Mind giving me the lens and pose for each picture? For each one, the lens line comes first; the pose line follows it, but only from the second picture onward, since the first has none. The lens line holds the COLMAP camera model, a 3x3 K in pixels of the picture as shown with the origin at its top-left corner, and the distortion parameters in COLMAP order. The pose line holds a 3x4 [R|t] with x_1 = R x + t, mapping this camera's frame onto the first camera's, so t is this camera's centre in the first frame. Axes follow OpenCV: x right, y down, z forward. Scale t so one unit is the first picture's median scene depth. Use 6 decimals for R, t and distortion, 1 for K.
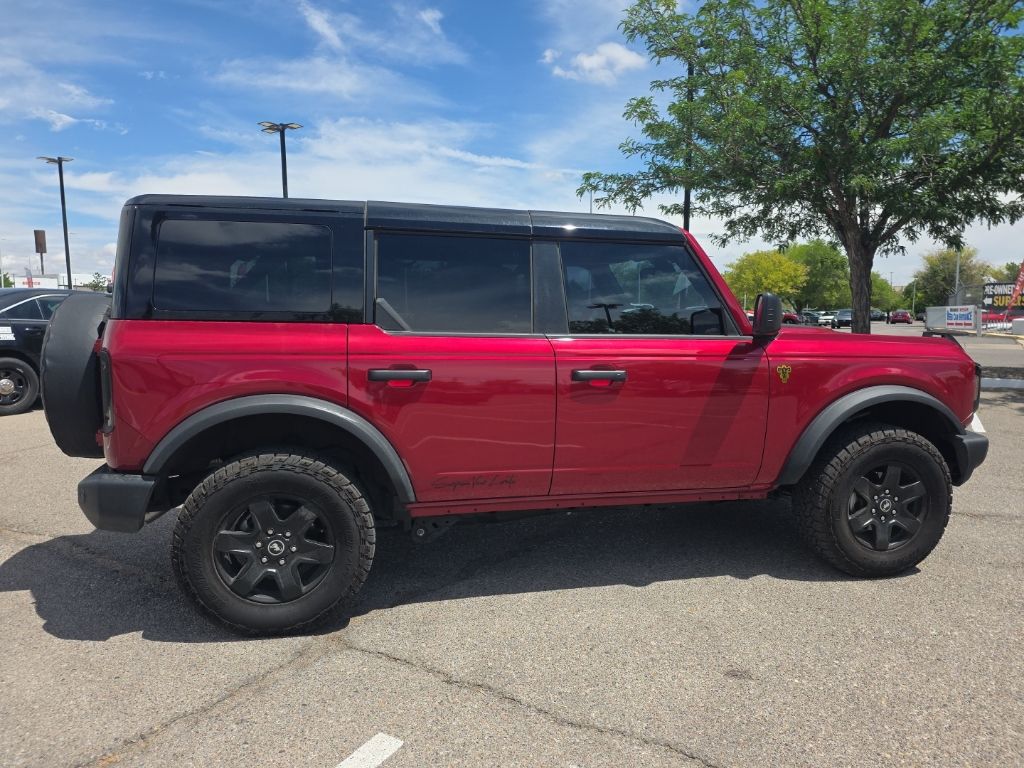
lens RADIAL K [[678.8, 0, 525.4], [0, 678.8, 388.1], [0, 0, 1]] dist [0.057054, -0.030400]
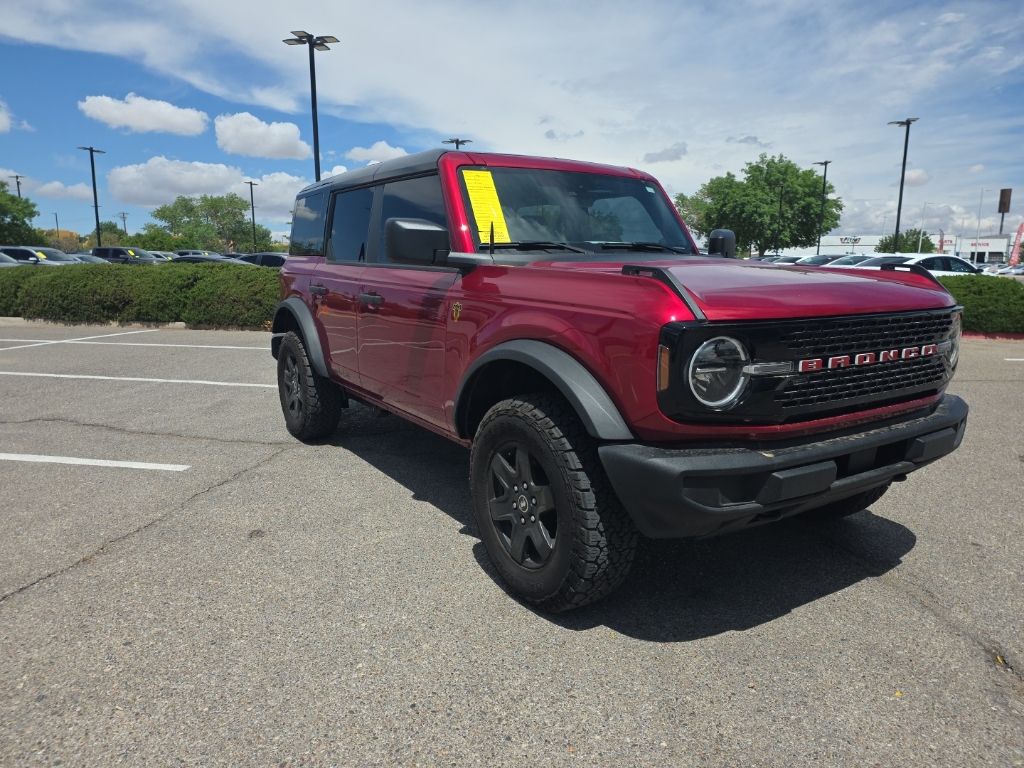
lens RADIAL K [[682.3, 0, 512.0], [0, 682.3, 384.0], [0, 0, 1]] dist [0.054675, -0.032782]
pose [[0.350438, 0.164332, -0.922057, 1.203884], [-0.119330, 0.984298, 0.130072, -0.047447], [0.928953, 0.064447, 0.364545, 0.744883]]
